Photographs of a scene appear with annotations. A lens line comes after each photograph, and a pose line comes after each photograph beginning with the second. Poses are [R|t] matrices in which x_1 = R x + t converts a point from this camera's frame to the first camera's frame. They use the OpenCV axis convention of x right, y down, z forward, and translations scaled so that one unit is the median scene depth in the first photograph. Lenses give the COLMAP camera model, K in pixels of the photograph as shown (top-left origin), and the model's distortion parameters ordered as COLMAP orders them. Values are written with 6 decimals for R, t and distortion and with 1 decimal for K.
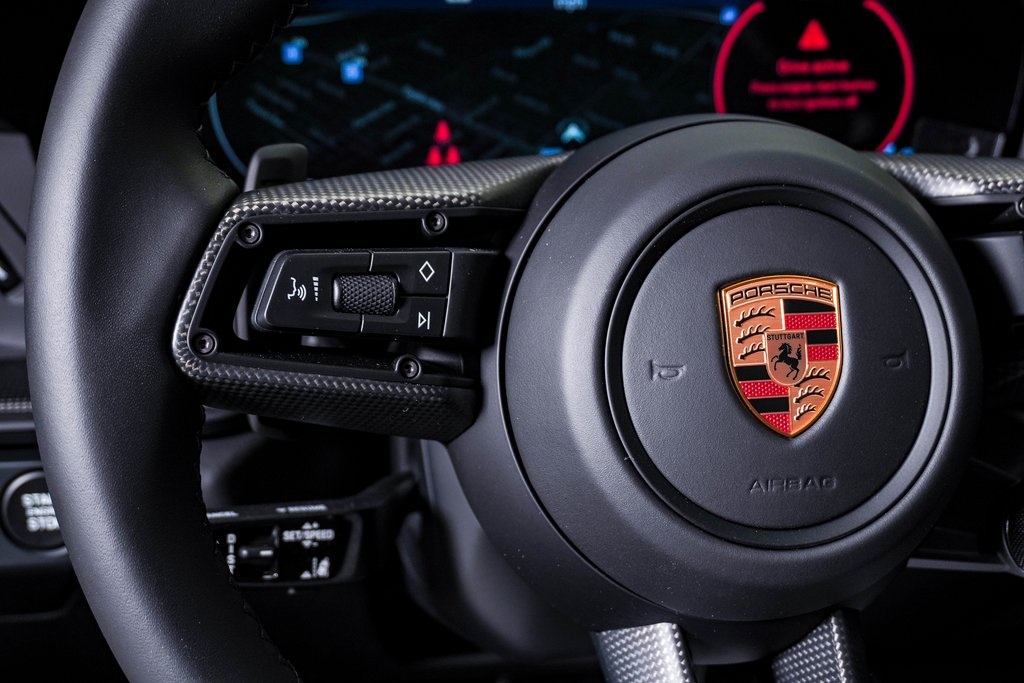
lens RADIAL K [[1314.2, 0, 512.0], [0, 1314.2, 341.5], [0, 0, 1]] dist [-0.034040, -0.005403]
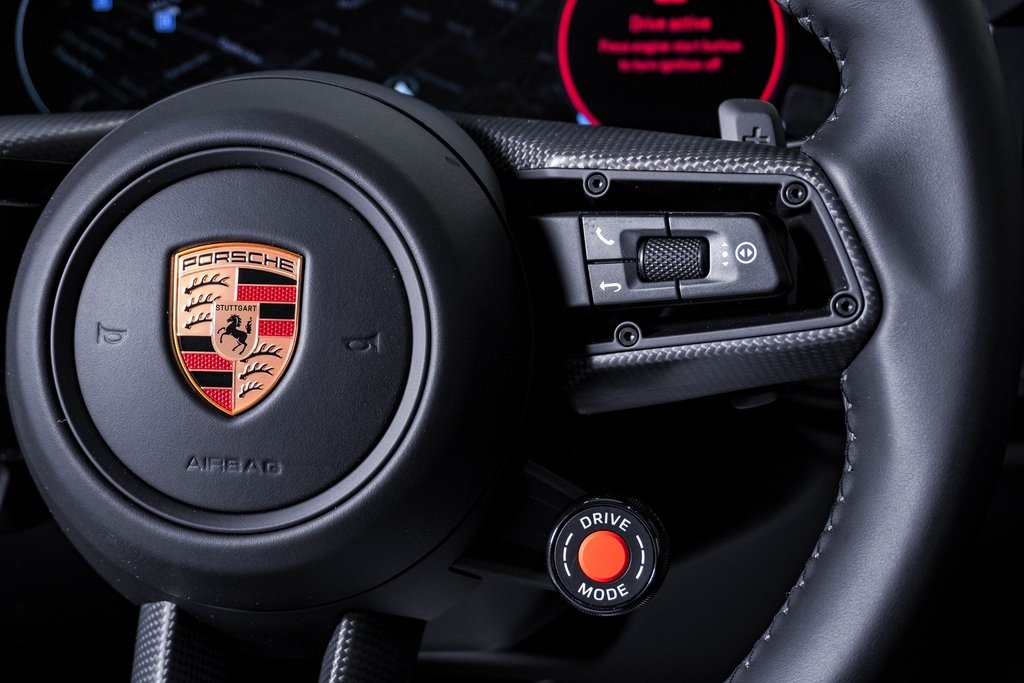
lens RADIAL K [[1455.0, 0, 512.0], [0, 1455.0, 341.5], [0, 0, 1]] dist [0.000790, 0.035239]
pose [[0.963281, 0.073352, -0.258281, 0.669314], [-0.070503, 0.997305, 0.020288, -0.014885], [0.259073, -0.001334, 0.965857, 0.043653]]
